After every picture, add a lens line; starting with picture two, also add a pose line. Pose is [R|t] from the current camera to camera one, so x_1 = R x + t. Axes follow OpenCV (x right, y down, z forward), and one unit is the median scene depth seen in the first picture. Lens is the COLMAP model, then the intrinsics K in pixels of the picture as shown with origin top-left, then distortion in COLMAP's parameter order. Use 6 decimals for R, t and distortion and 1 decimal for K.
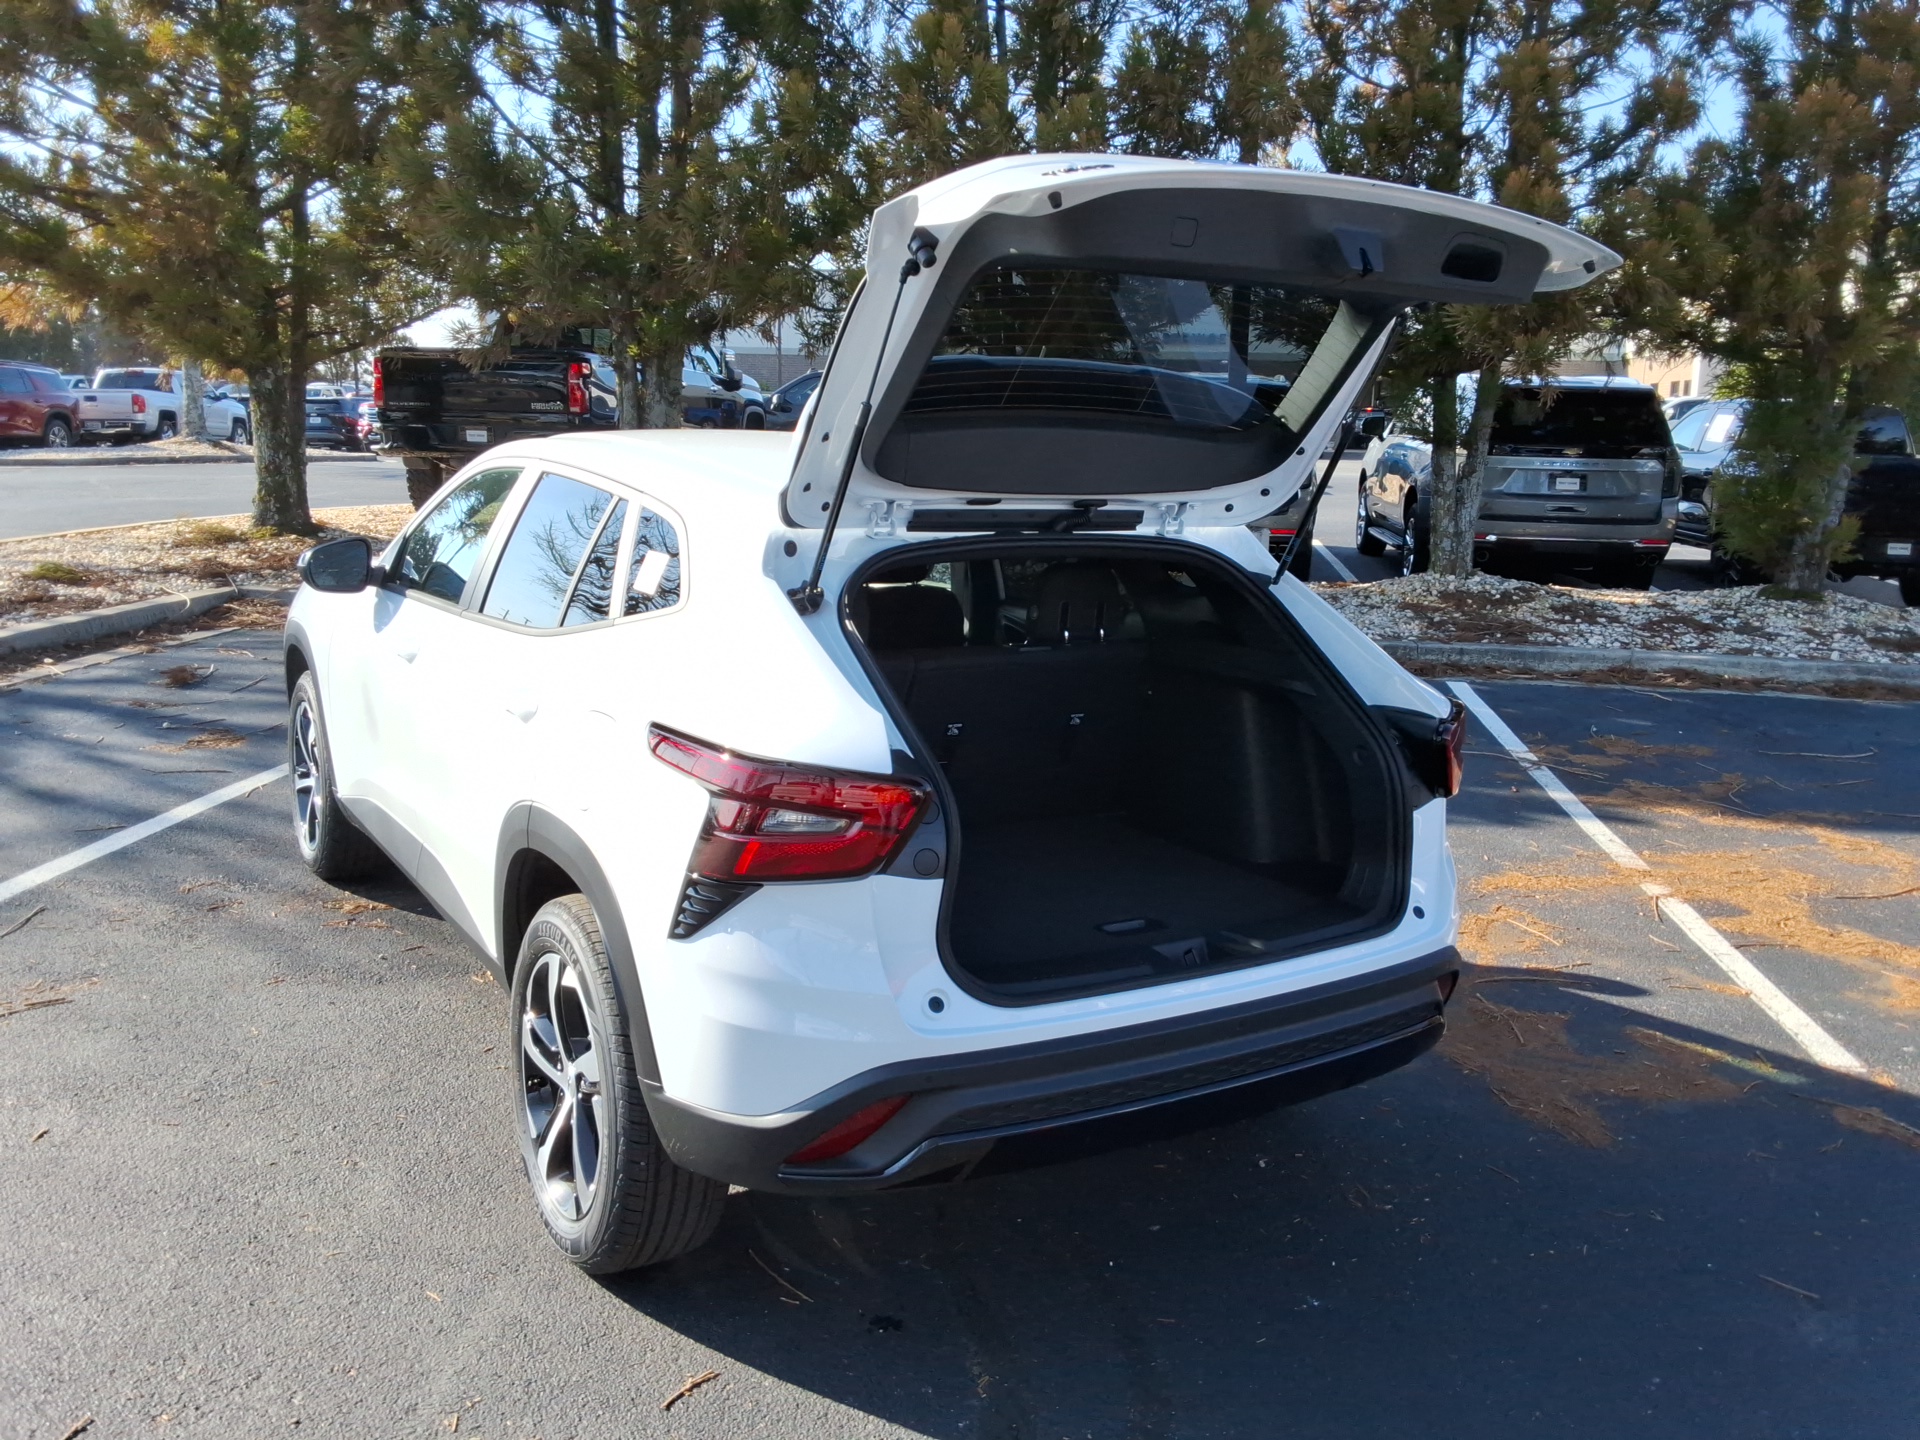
lens RADIAL K [[1550.3, 0, 968.7], [0, 1550.3, 720.5], [0, 0, 1]] dist [0.144324, -0.245391]
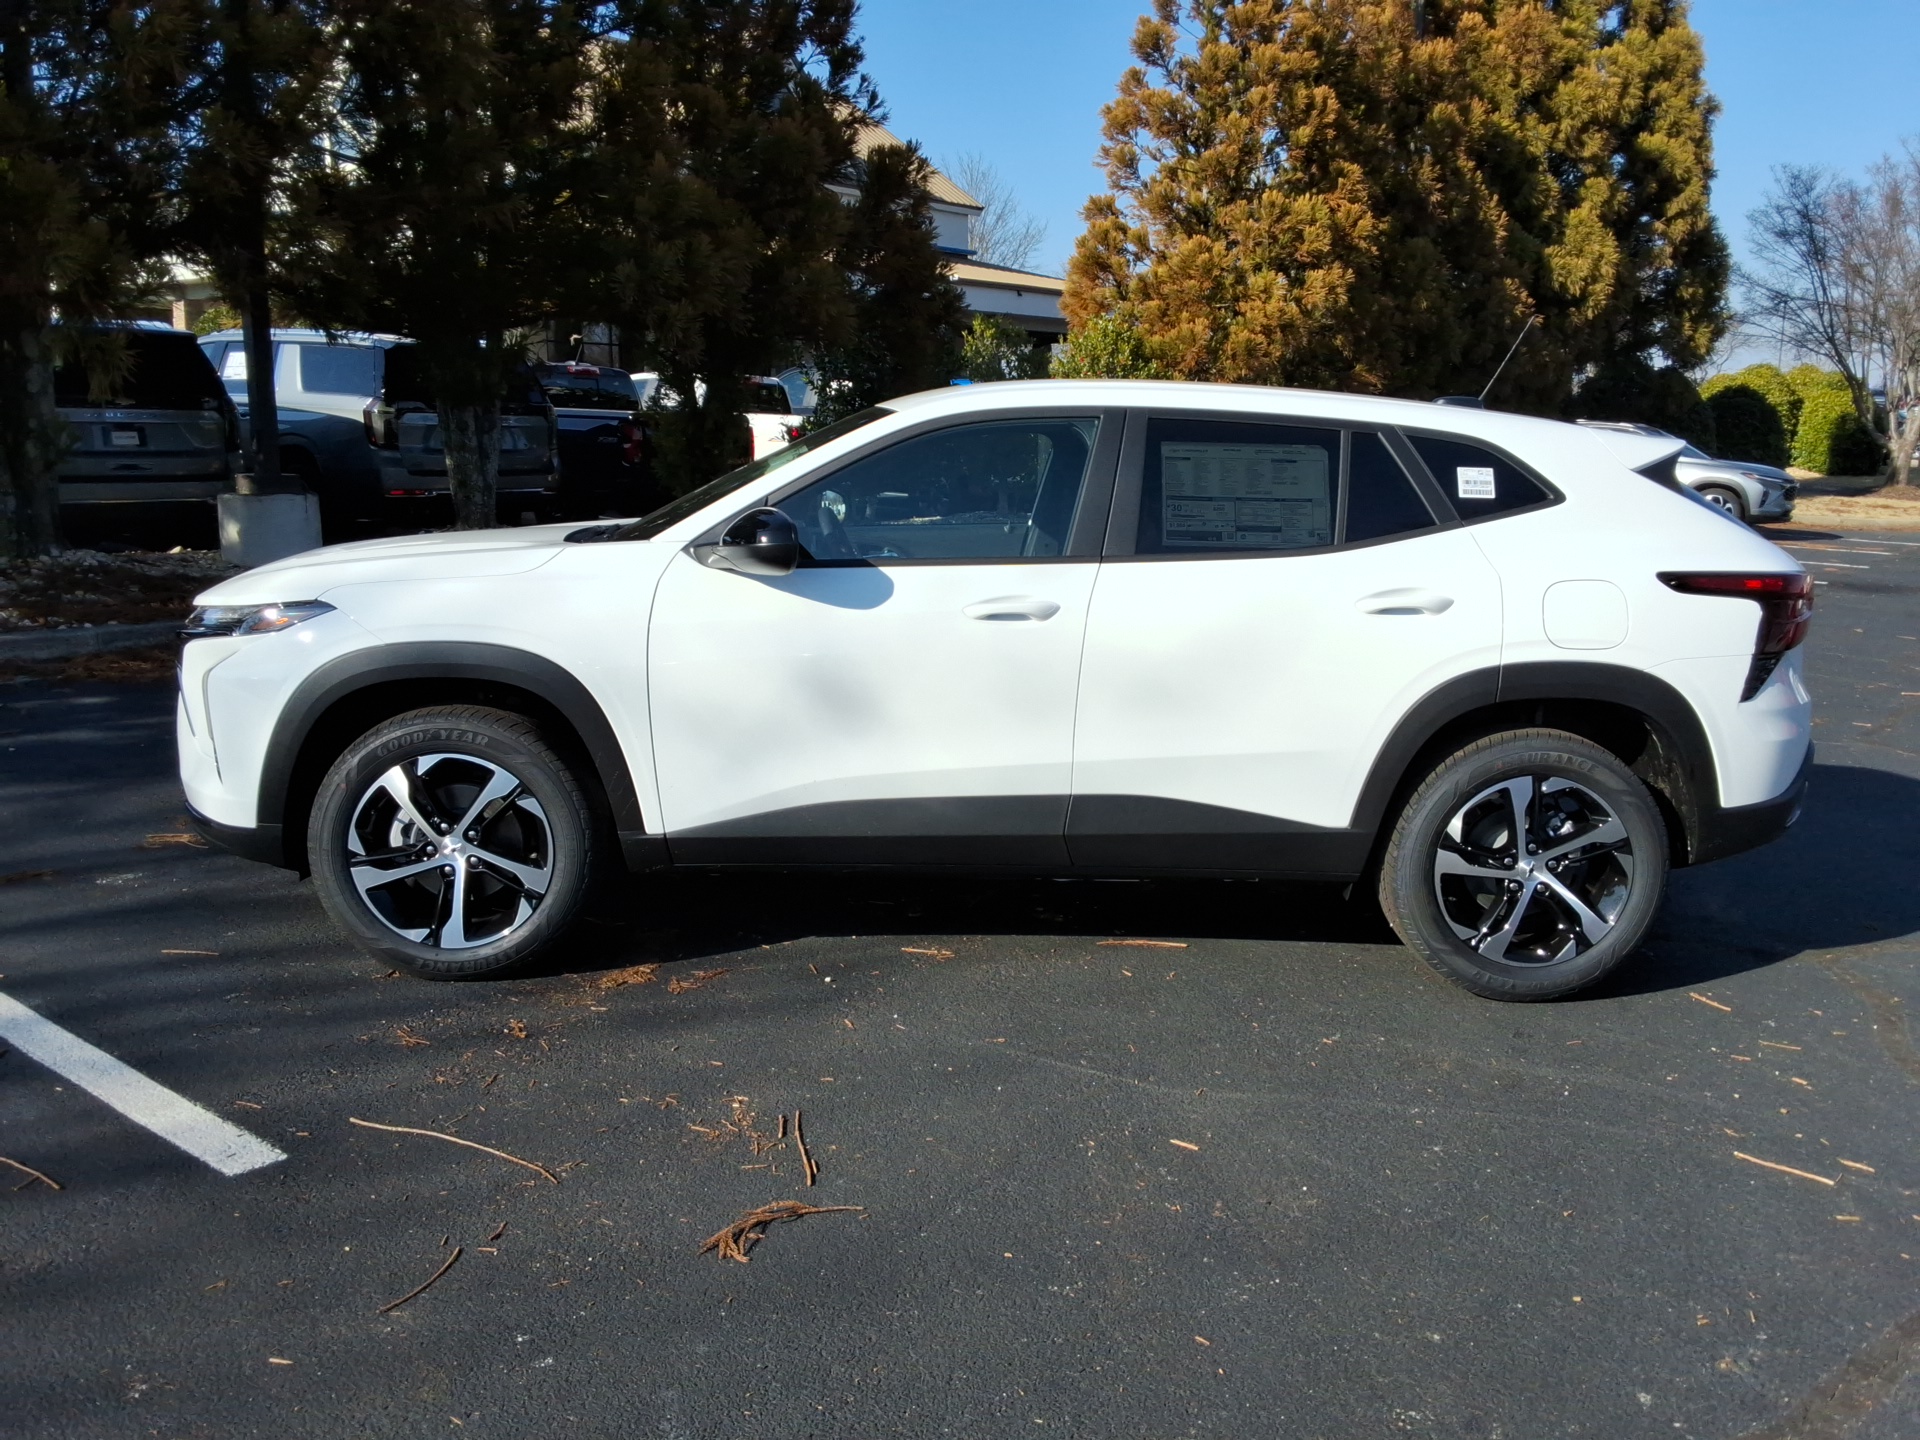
lens RADIAL K [[1550.3, 0, 968.7], [0, 1550.3, 720.5], [0, 0, 1]] dist [0.144324, -0.245391]
pose [[0.446153, -0.173324, 0.878013, -1.518853], [0.150357, 0.981639, 0.117378, -0.113304], [-0.882236, 0.079647, 0.464022, 0.748116]]
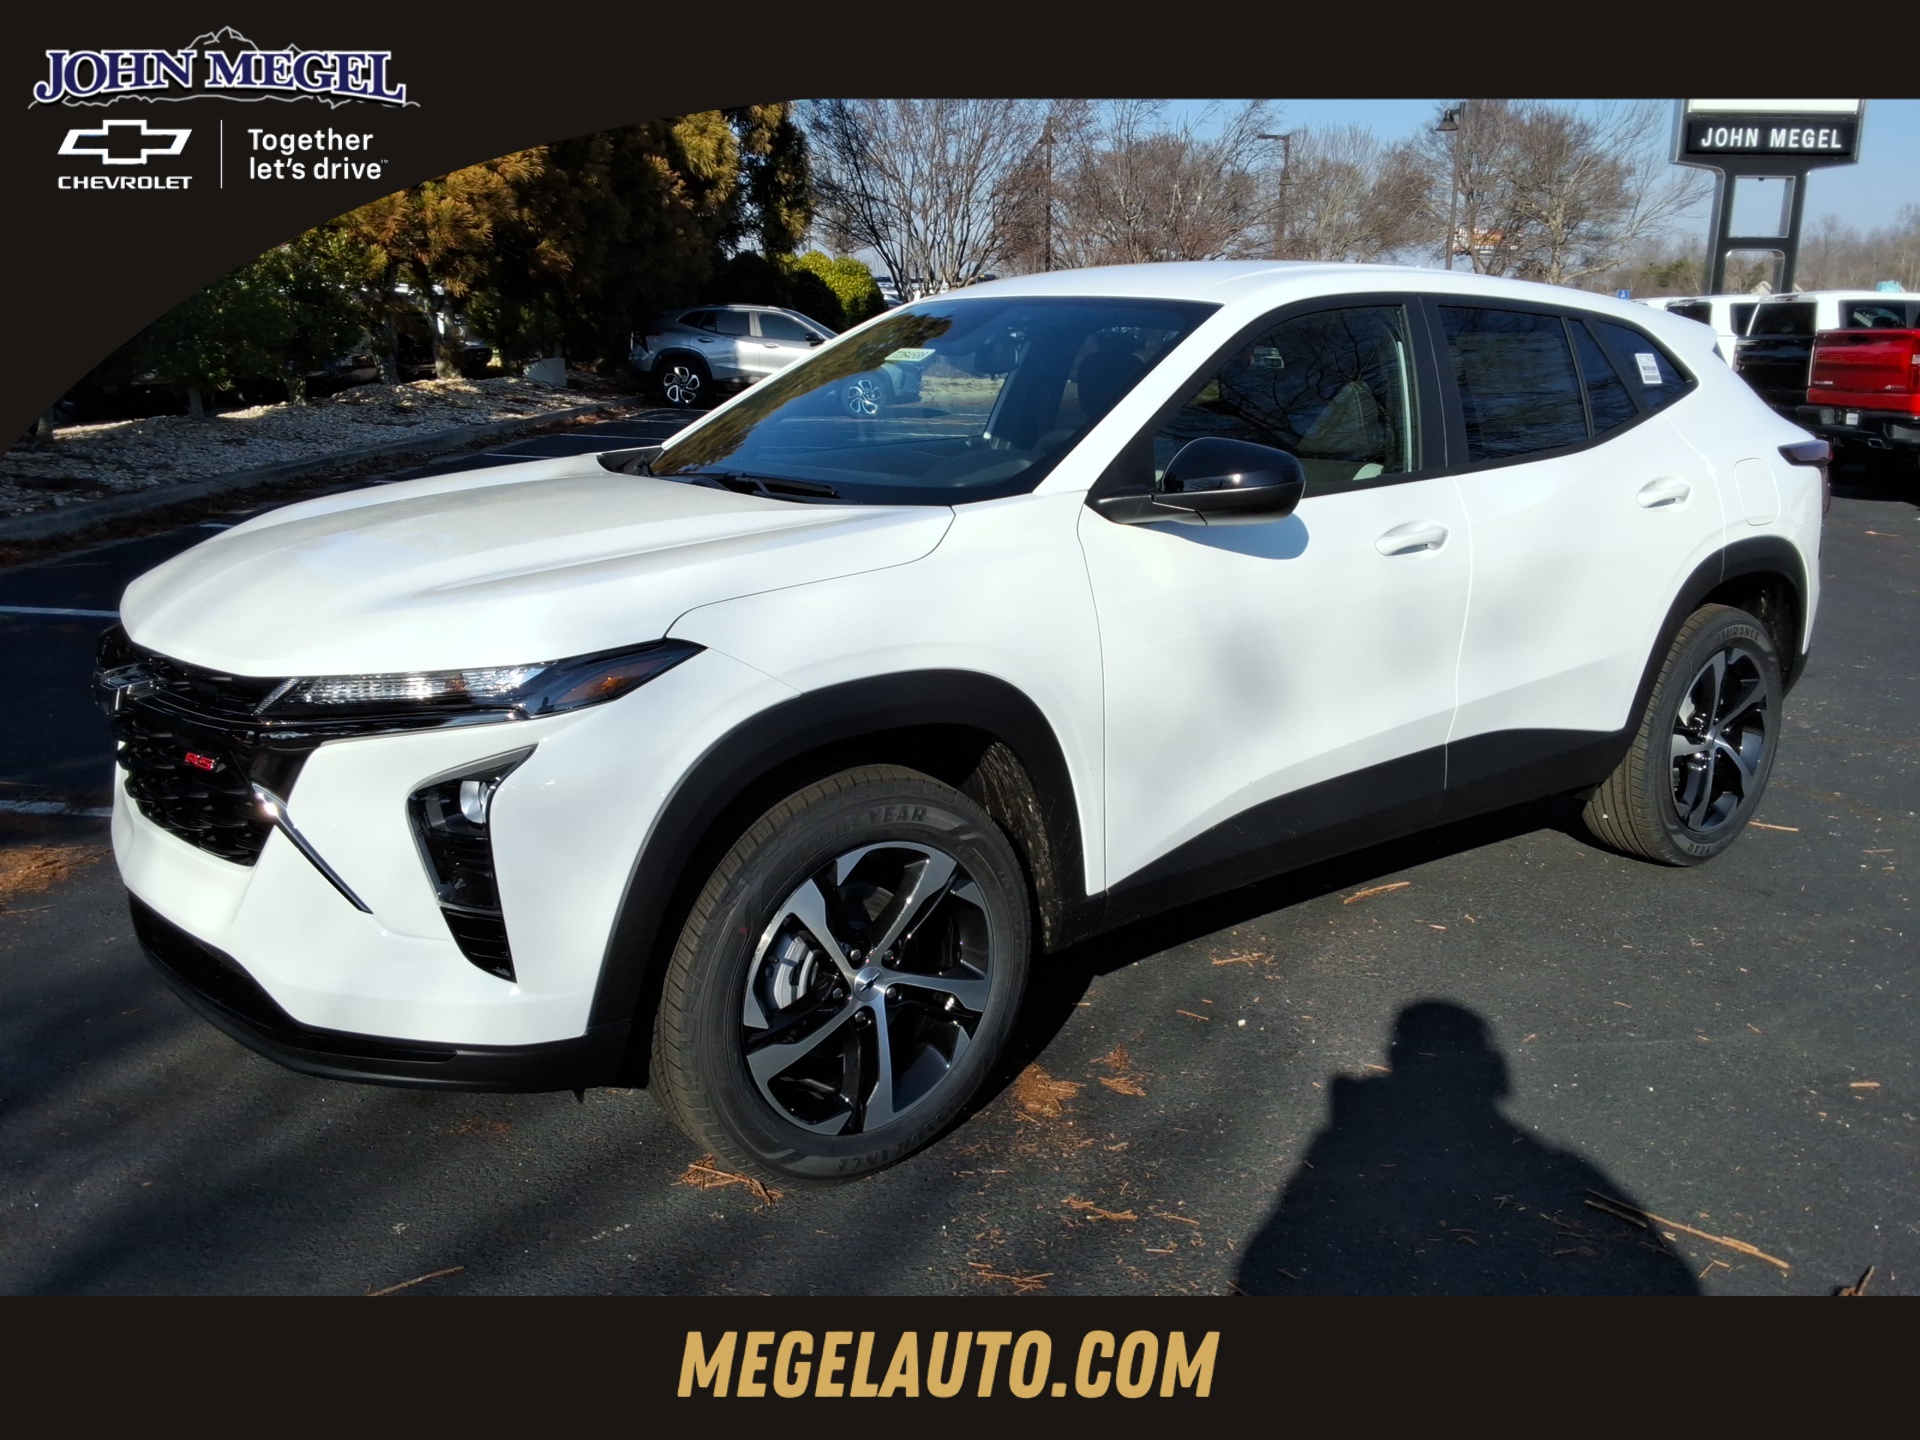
lens RADIAL K [[1550.3, 0, 968.7], [0, 1550.3, 720.5], [0, 0, 1]] dist [0.144324, -0.245391]
pose [[-0.185542, -0.260188, 0.947563, -1.375651], [0.168476, 0.941605, 0.291541, -0.288323], [-0.968086, 0.213735, -0.130872, 1.718798]]
